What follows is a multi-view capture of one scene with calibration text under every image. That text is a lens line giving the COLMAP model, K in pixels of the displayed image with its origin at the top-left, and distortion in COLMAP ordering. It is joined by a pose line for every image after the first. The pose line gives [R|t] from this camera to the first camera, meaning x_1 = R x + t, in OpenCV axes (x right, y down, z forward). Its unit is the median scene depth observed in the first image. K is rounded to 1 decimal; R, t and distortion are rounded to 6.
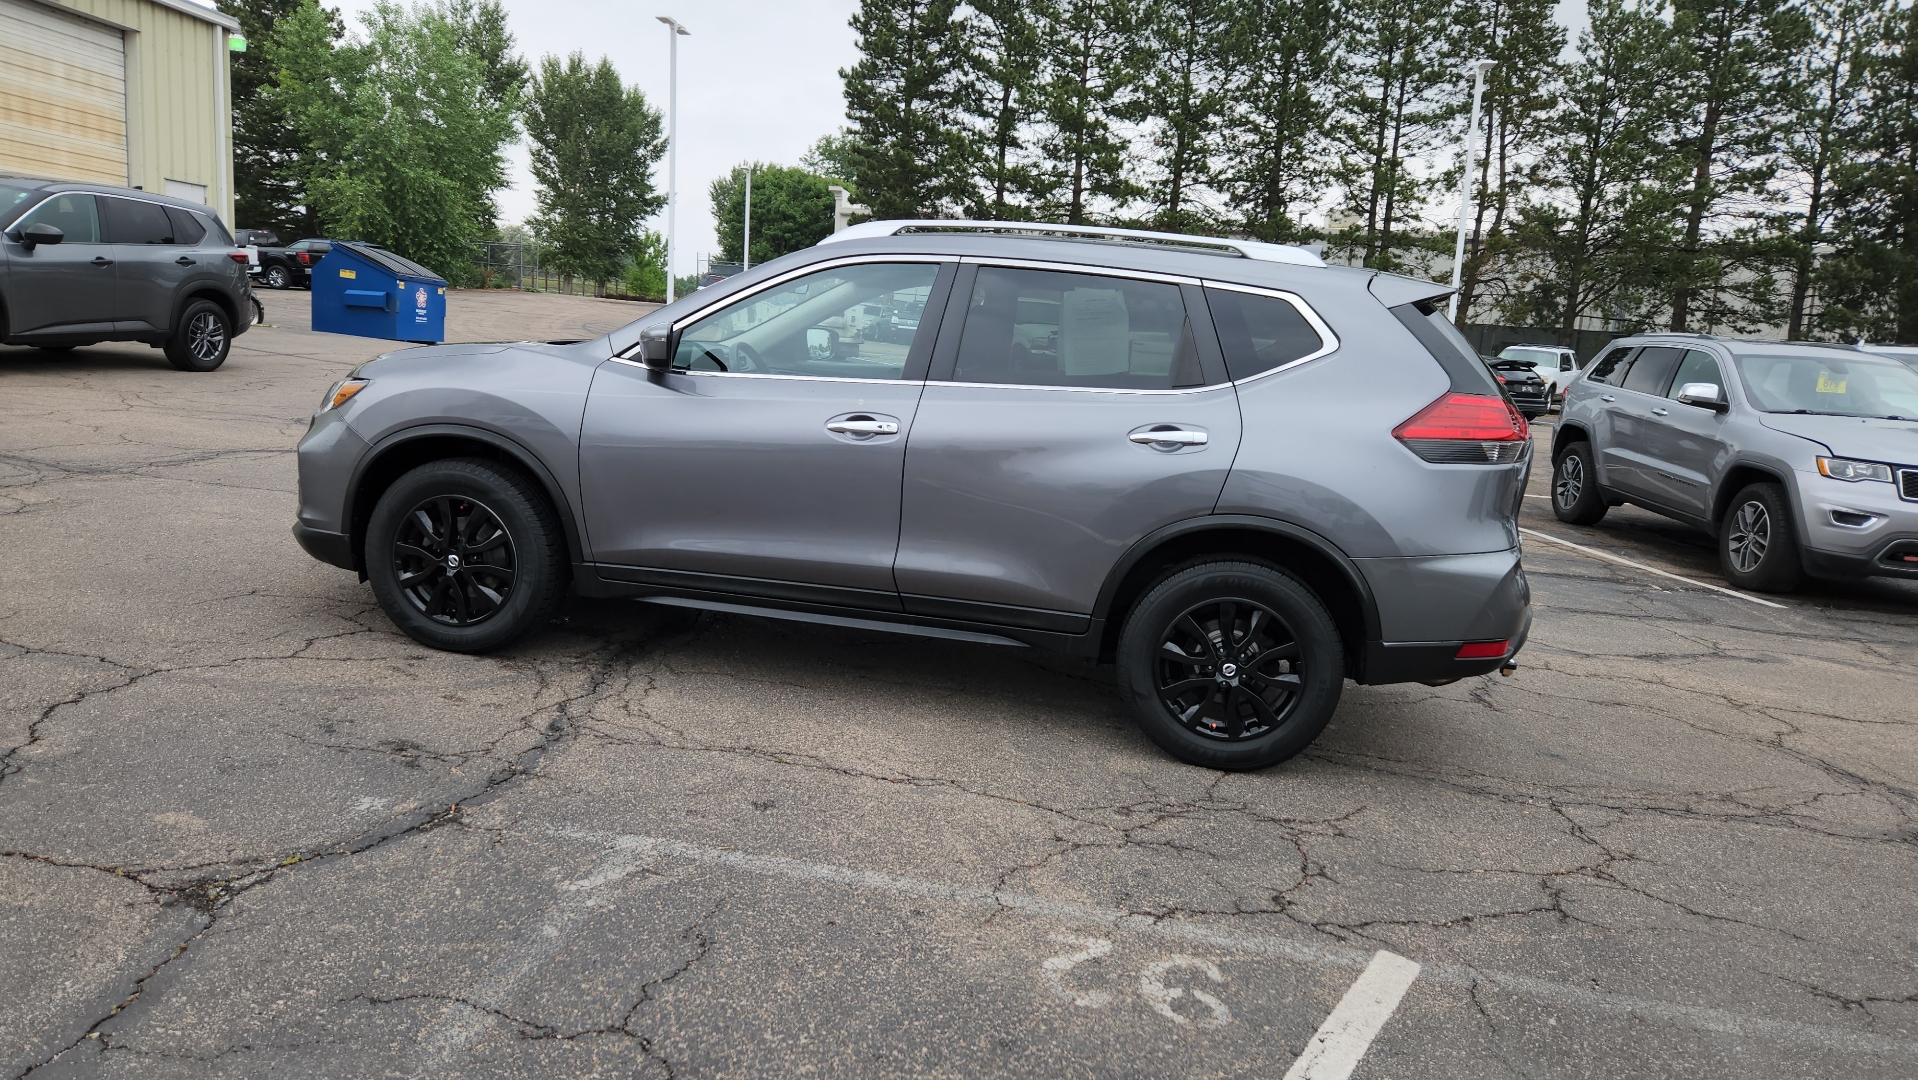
lens RADIAL K [[1284.7, 0, 925.0], [0, 1284.7, 536.7], [0, 0, 1]] dist [0.072513, -0.057661]
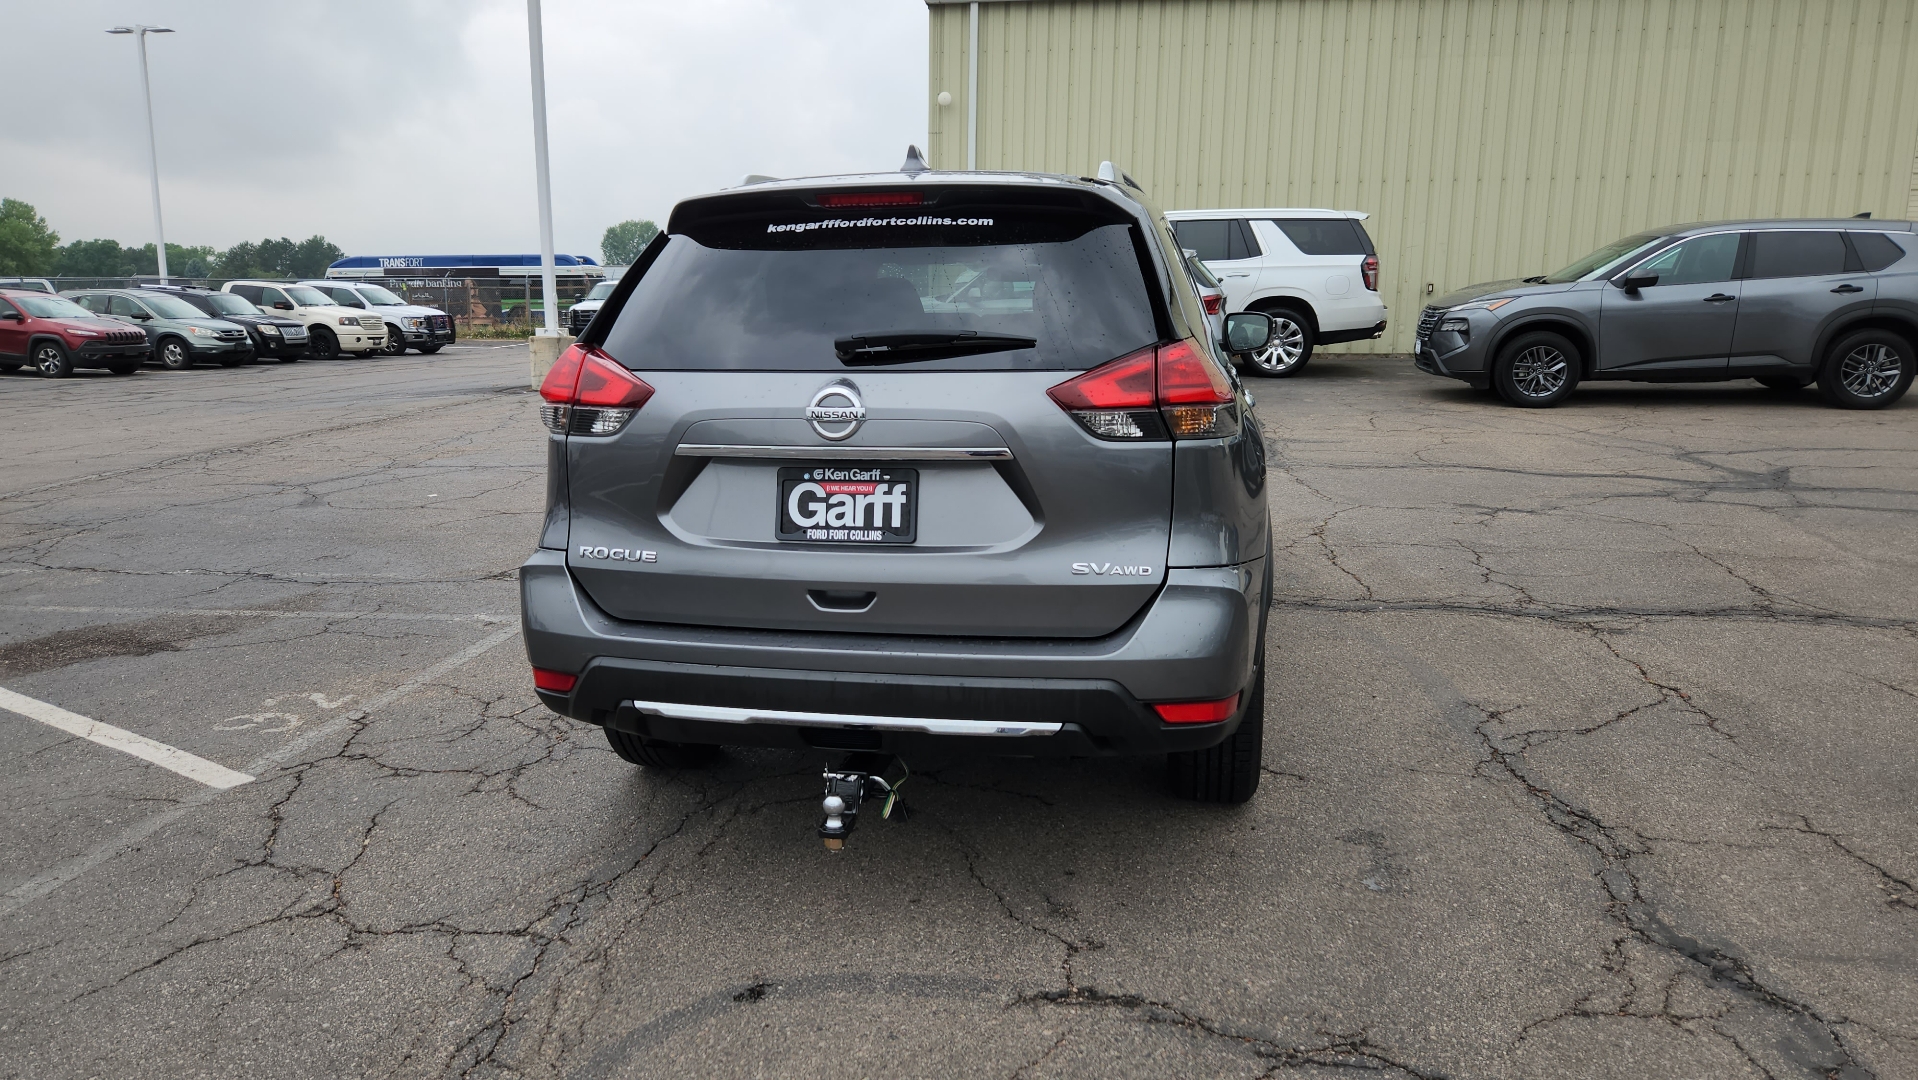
lens RADIAL K [[1281.0, 0, 927.1], [0, 1281.0, 549.3], [0, 0, 1]] dist [0.074089, -0.061110]
pose [[-0.024592, 0.111935, -0.993411, 0.106313], [-0.157465, 0.980873, 0.114421, -0.009835], [0.987218, 0.159242, -0.006496, 0.110239]]
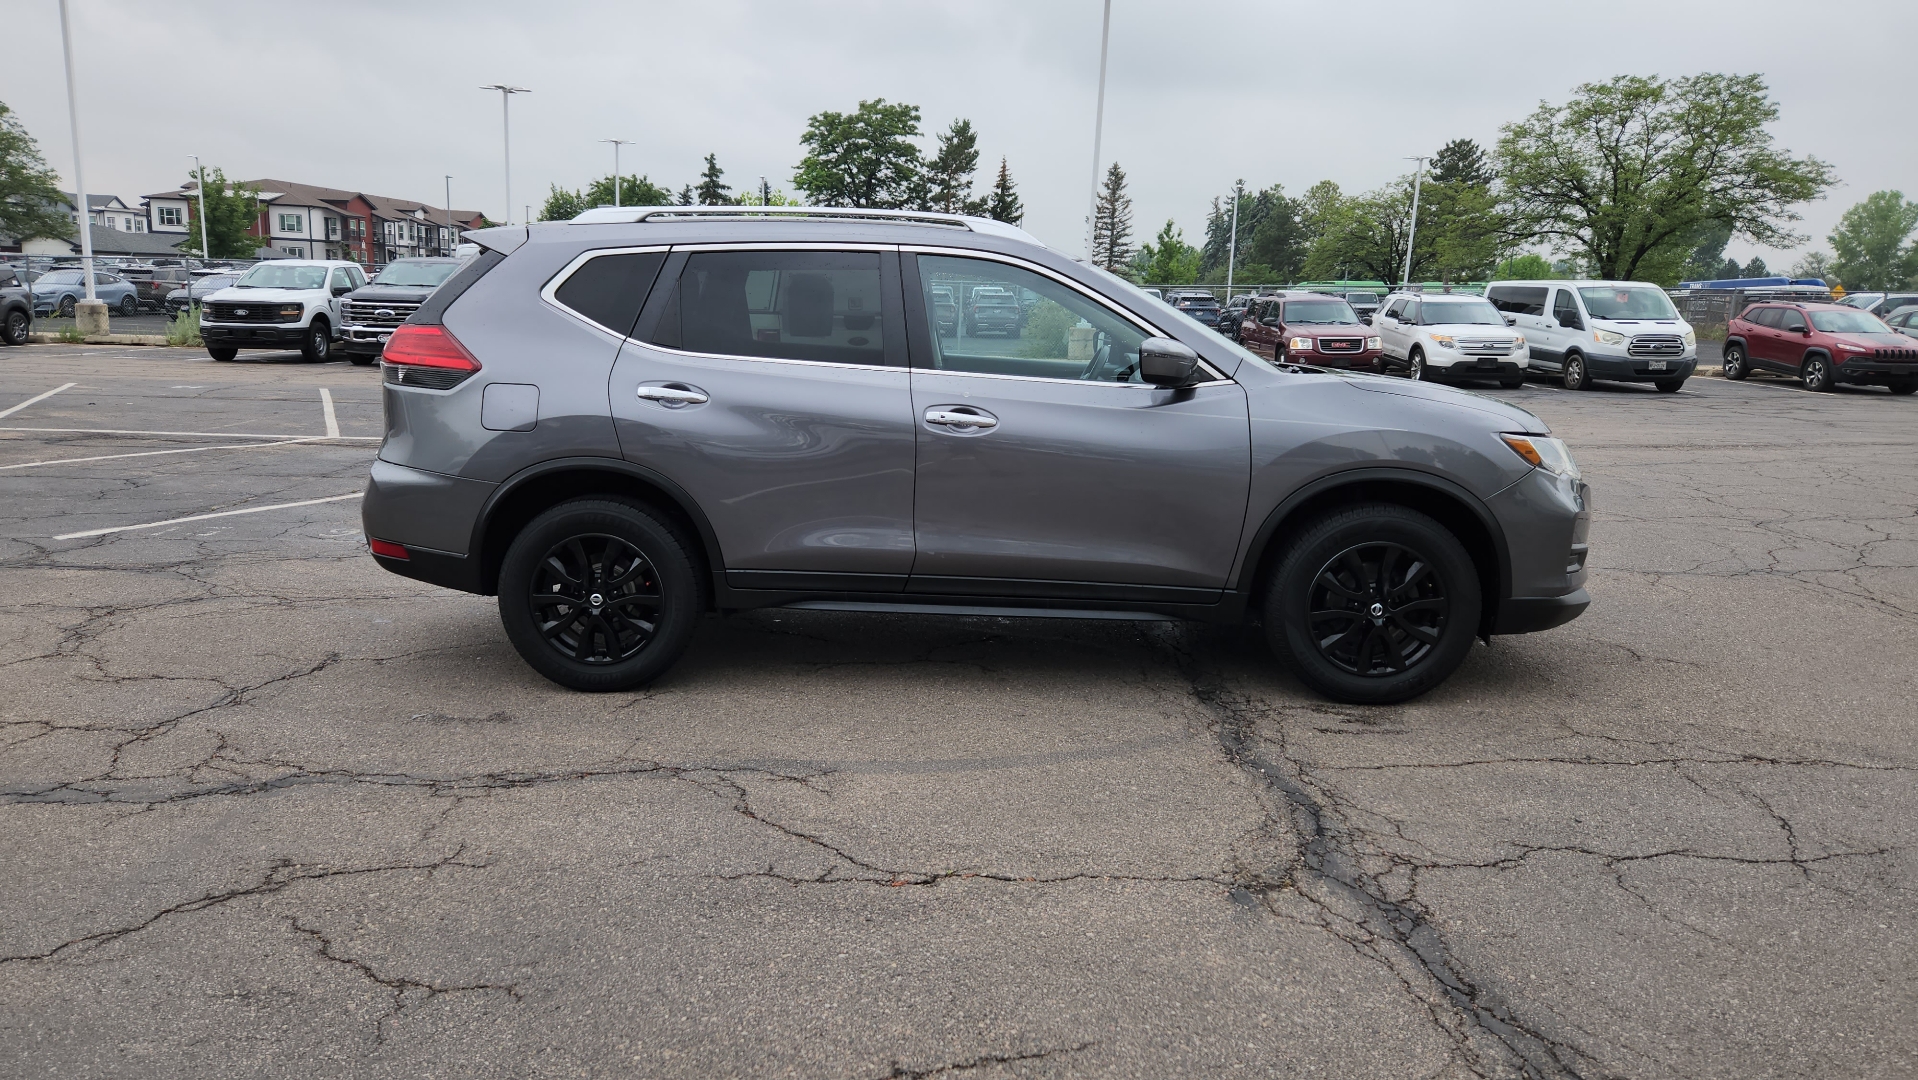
lens RADIAL K [[1299.0, 0, 912.2], [0, 1299.0, 519.8], [0, 0, 1]] dist [0.078462, -0.063548]
pose [[-0.985585, -0.076746, -0.150770, 0.020457], [-0.121309, 0.941769, 0.313616, -0.036998], [0.117922, 0.327385, -0.937504, 0.226047]]
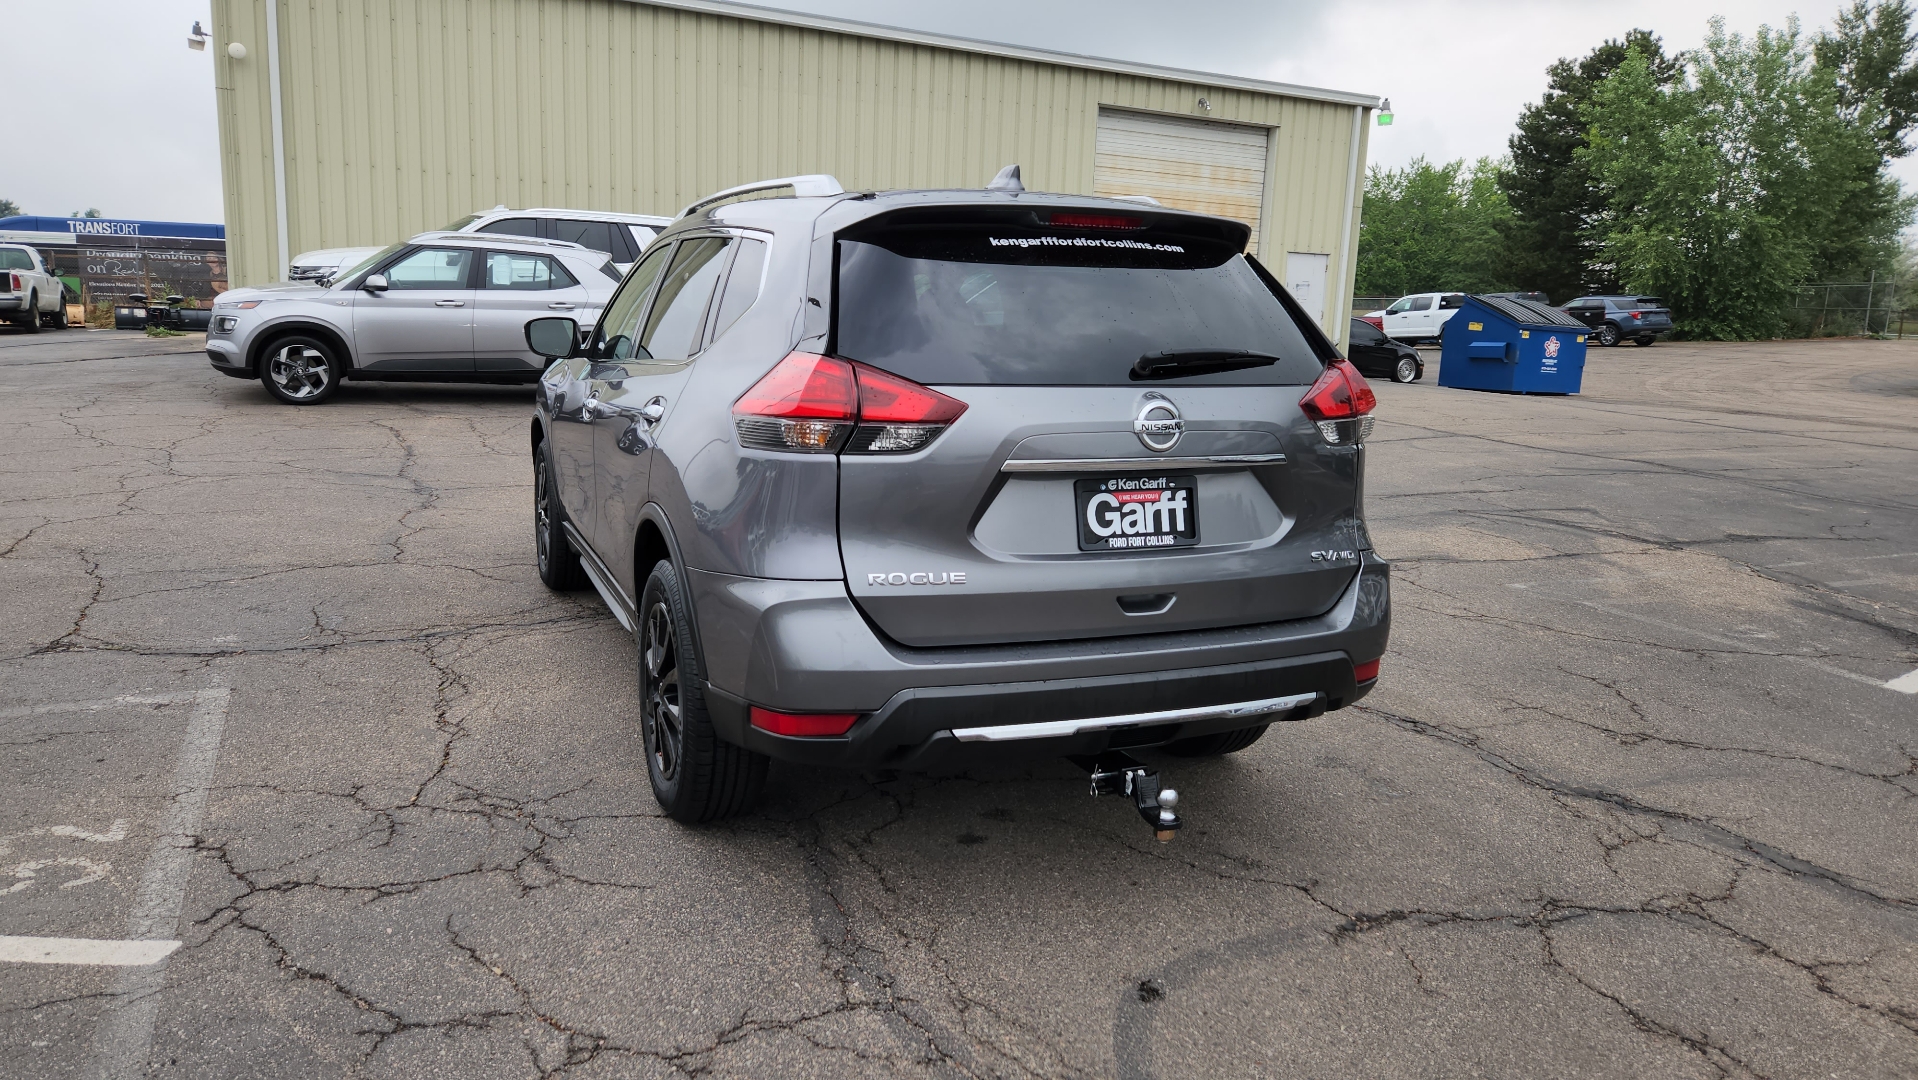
lens RADIAL K [[1283.7, 0, 913.4], [0, 1283.7, 541.1], [0, 0, 1]] dist [0.072163, -0.057732]
pose [[0.542200, 0.086787, -0.835756, 0.093248], [-0.126361, 0.991762, 0.021009, -0.002868], [0.830694, 0.094216, 0.548700, 0.061398]]
